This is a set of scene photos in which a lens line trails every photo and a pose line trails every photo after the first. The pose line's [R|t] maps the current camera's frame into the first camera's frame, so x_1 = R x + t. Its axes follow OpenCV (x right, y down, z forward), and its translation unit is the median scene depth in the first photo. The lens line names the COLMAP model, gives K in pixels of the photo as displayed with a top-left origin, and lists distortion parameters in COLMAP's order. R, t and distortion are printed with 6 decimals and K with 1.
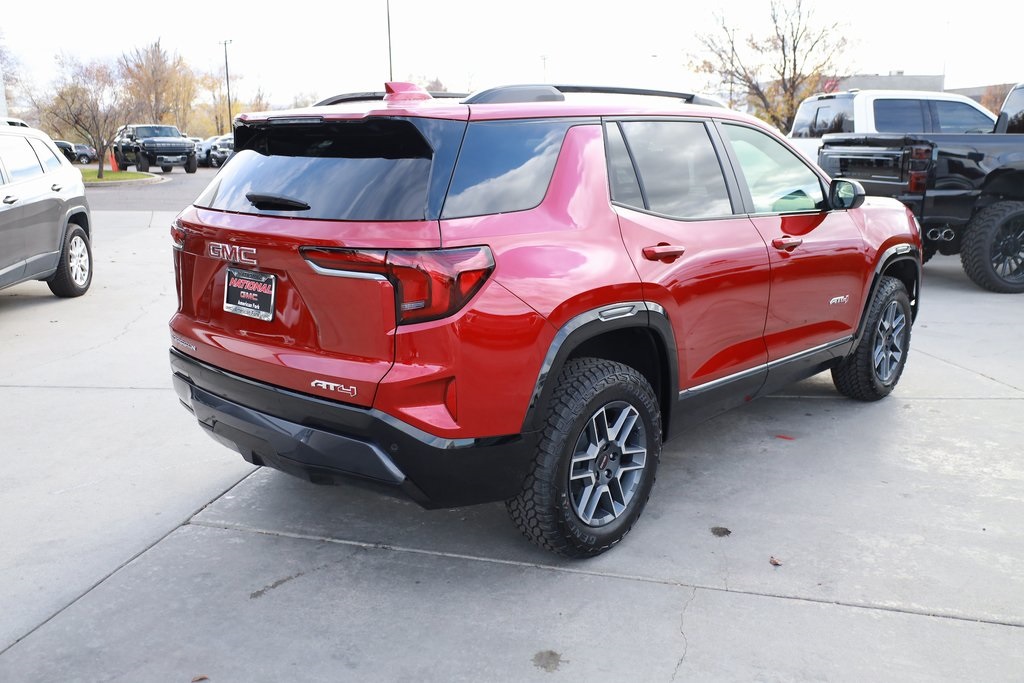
lens RADIAL K [[907.6, 0, 512.0], [0, 907.6, 341.5], [0, 0, 1]] dist [0.000083, -0.007080]
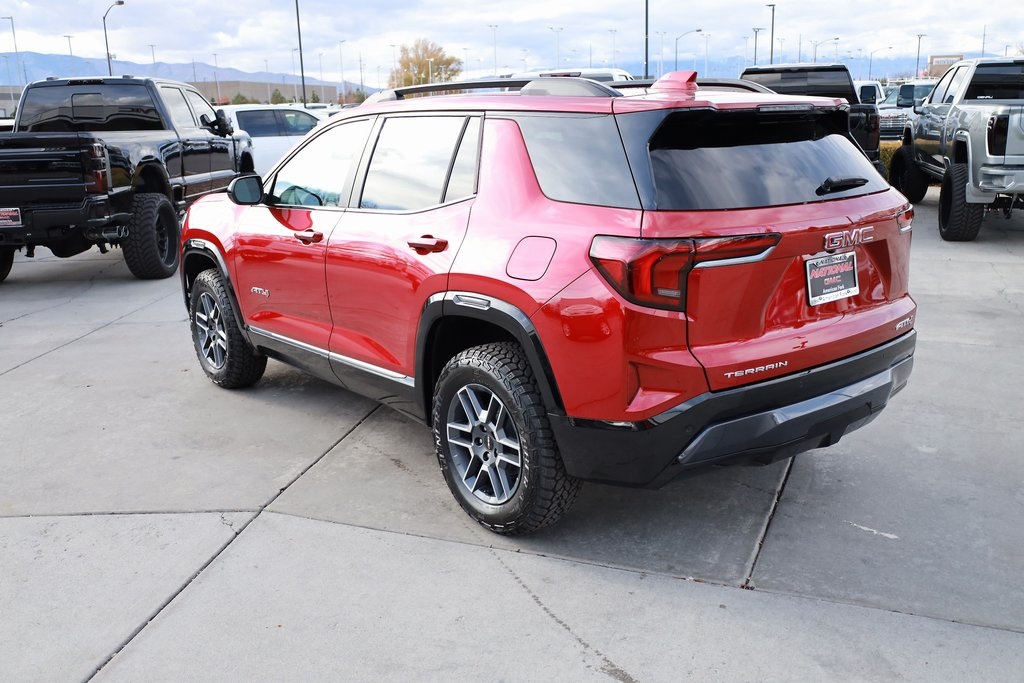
lens RADIAL K [[925.9, 0, 512.0], [0, 925.9, 341.5], [0, 0, 1]] dist [-0.009802, -0.006551]
pose [[0.137323, -0.236454, 0.961890, -1.255807], [0.244355, 0.949164, 0.198440, -0.258705], [-0.959913, 0.207793, 0.188121, 1.081902]]
